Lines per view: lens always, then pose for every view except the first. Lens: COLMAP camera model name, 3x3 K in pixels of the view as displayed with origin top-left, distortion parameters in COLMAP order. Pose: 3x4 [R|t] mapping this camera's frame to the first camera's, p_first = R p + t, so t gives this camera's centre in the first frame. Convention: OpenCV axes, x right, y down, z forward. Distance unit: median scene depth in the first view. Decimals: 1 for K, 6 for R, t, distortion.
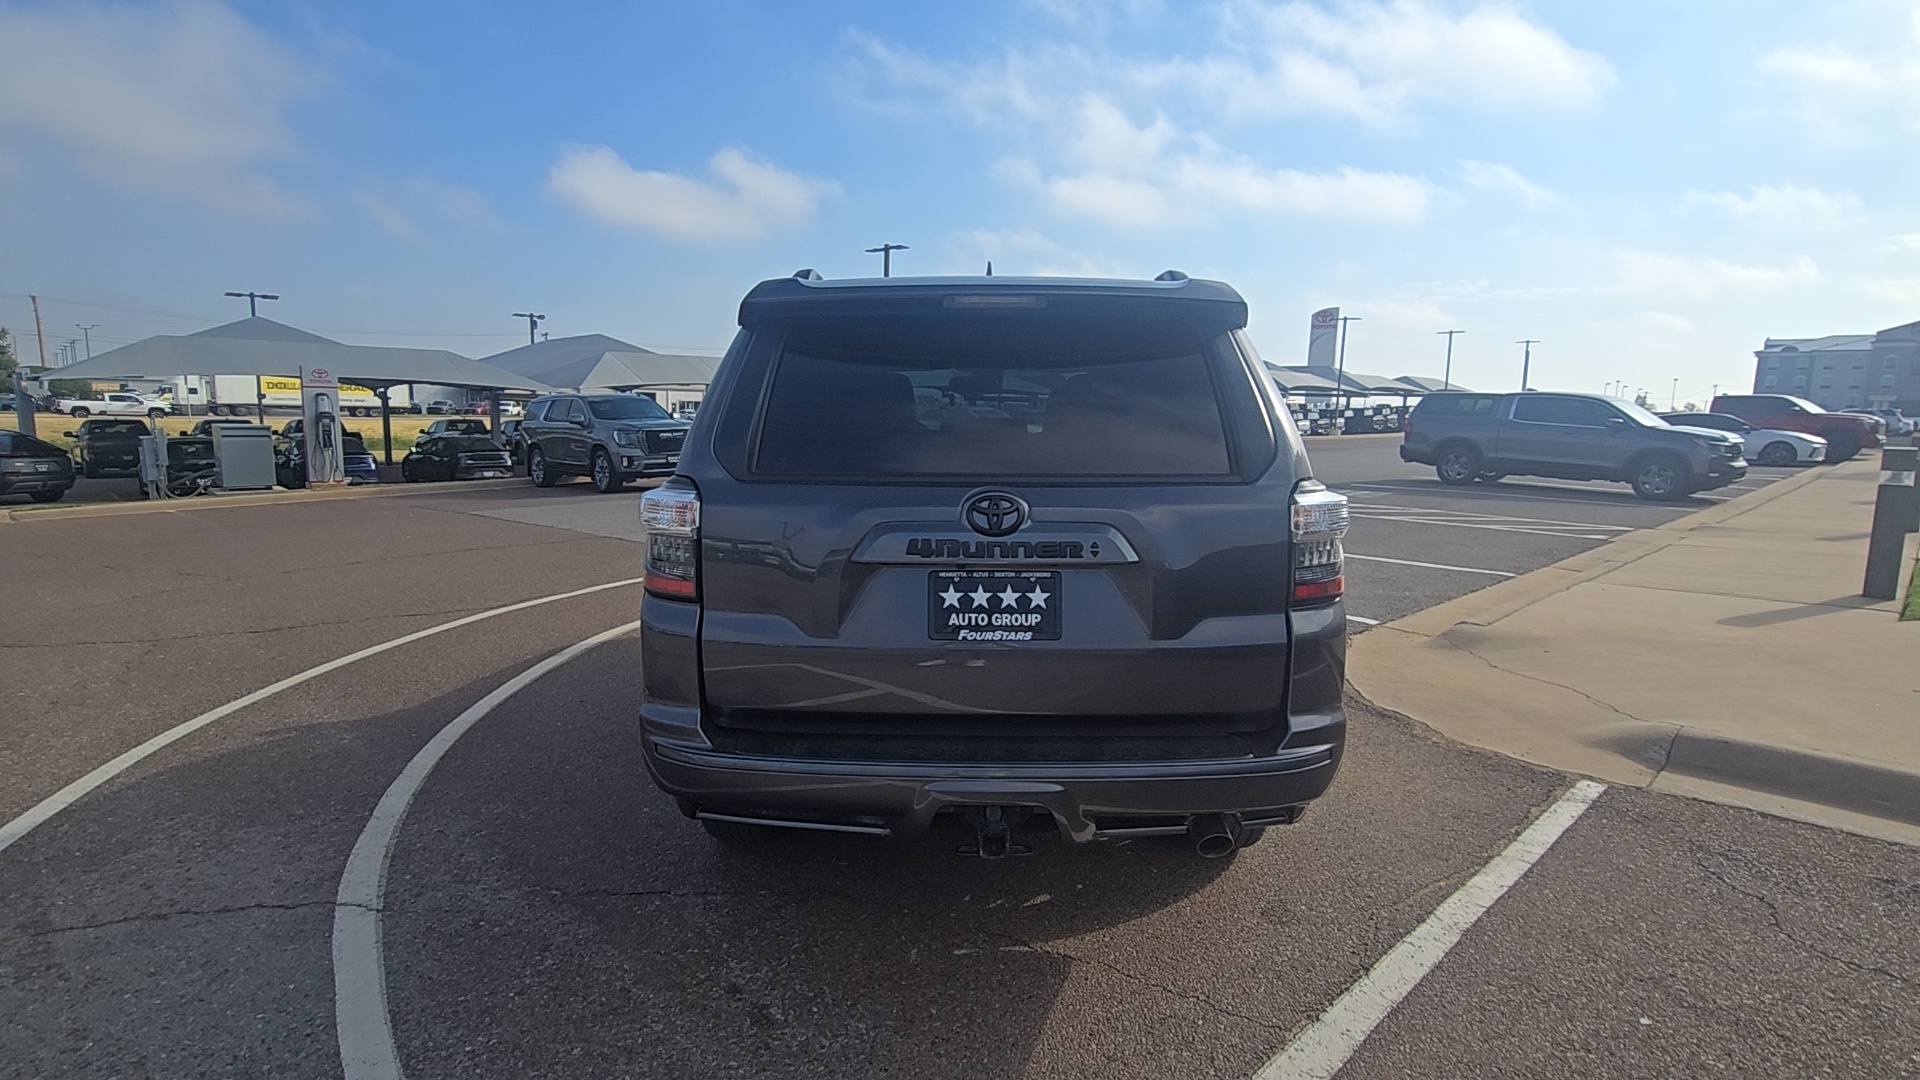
lens RADIAL K [[968.9, 0, 953.9], [0, 968.9, 543.6], [0, 0, 1]] dist [0.001744, 0.000649]
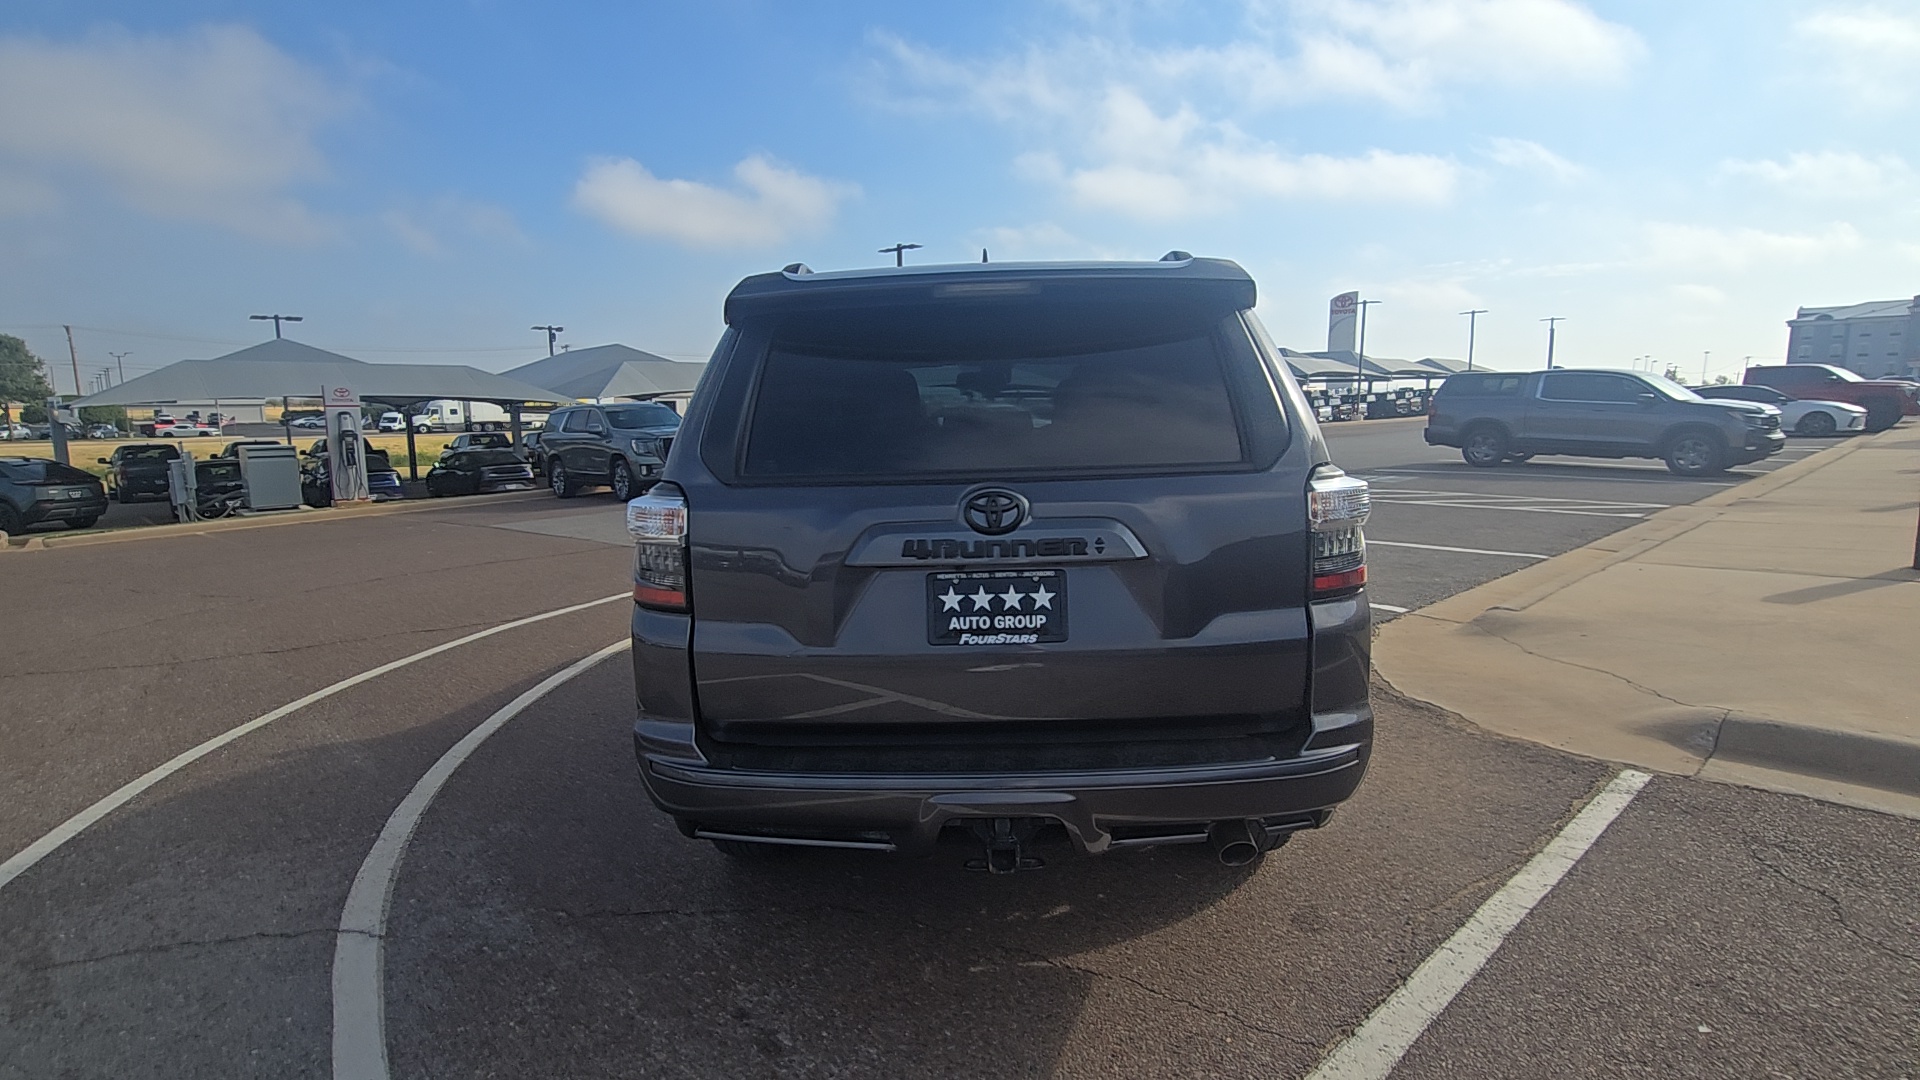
lens RADIAL K [[969.7, 0, 959.0], [0, 969.7, 539.6], [0, 0, 1]] dist [0.004001, -0.000996]
pose [[0.999356, -0.030390, -0.019070, 0.018532], [0.030340, 0.999535, -0.002902, -0.000866], [0.019149, 0.002321, 0.999814, 0.034682]]
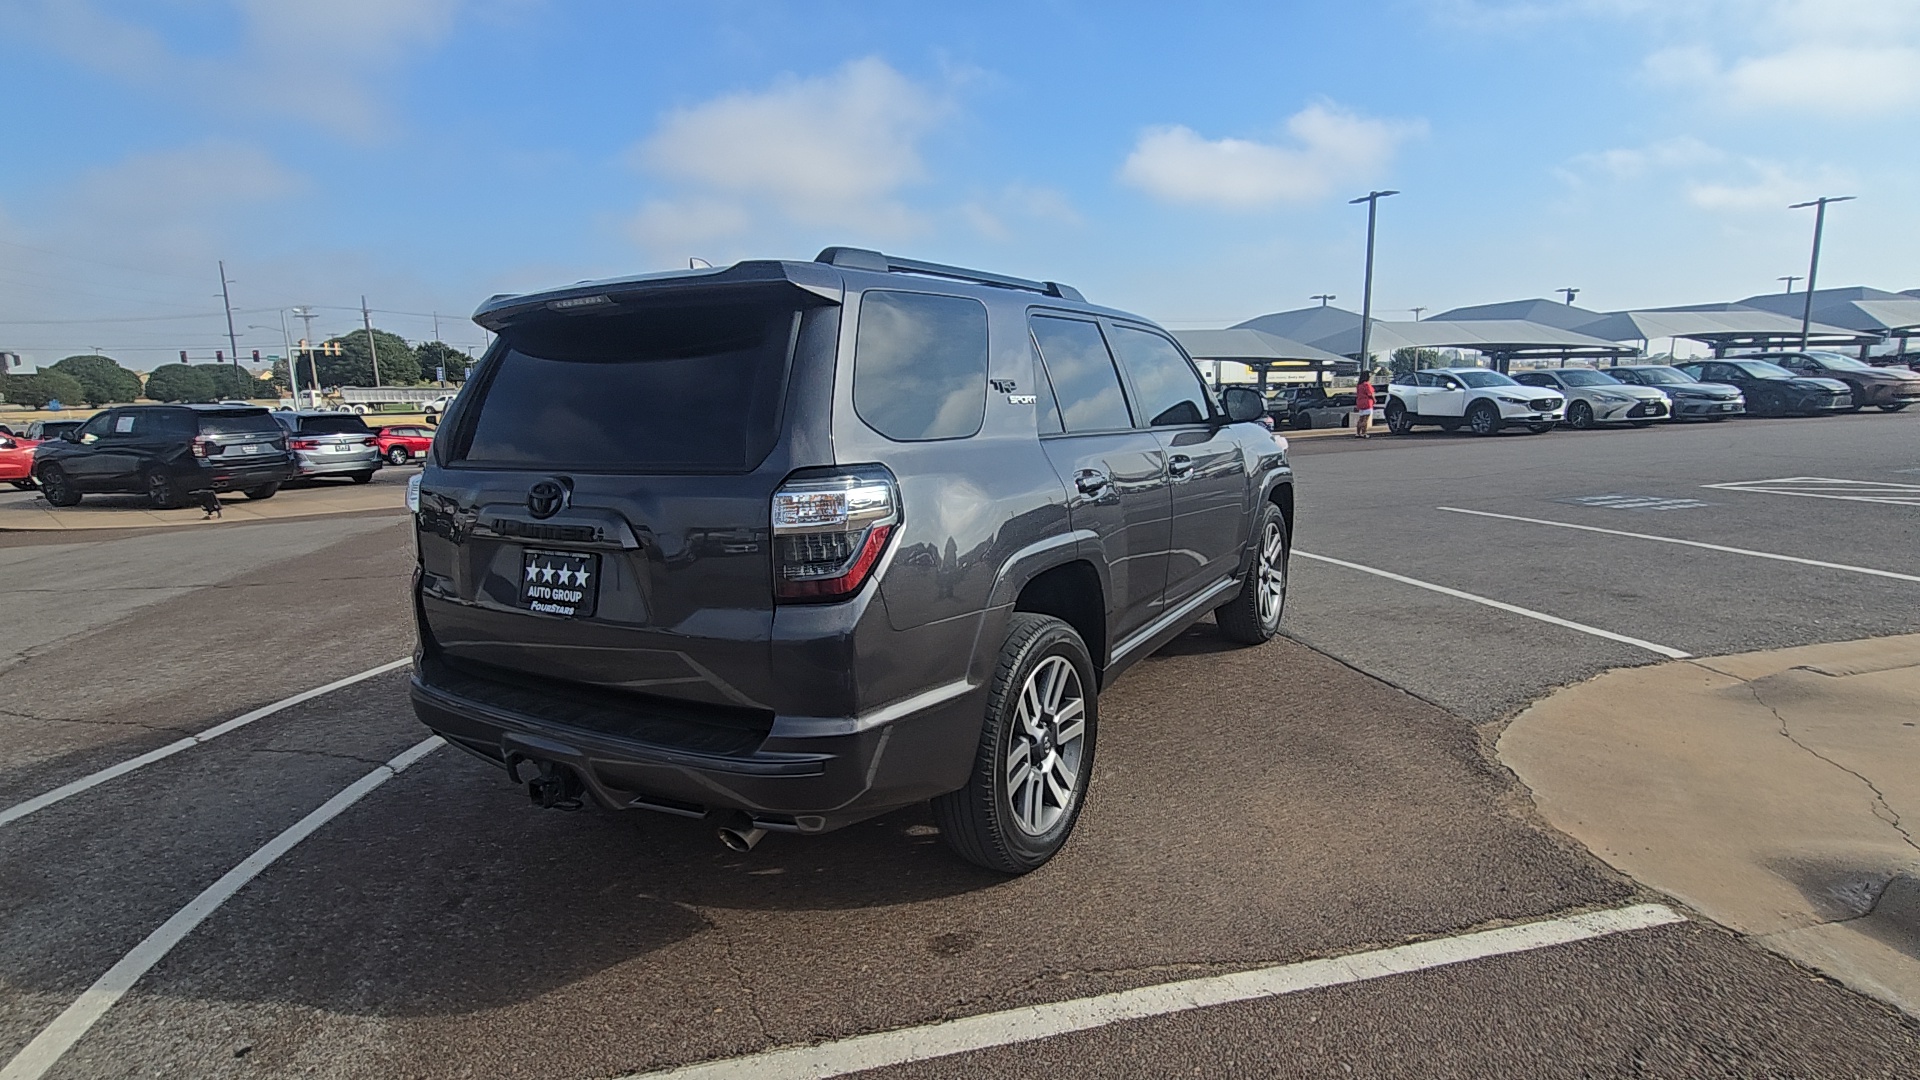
lens RADIAL K [[968.9, 0, 953.9], [0, 968.9, 543.6], [0, 0, 1]] dist [0.001744, 0.000649]
pose [[0.857223, 0.046153, -0.512873, 0.743464], [-0.032025, 0.998826, 0.036356, -0.025440], [0.513949, -0.014741, 0.857694, 0.212354]]
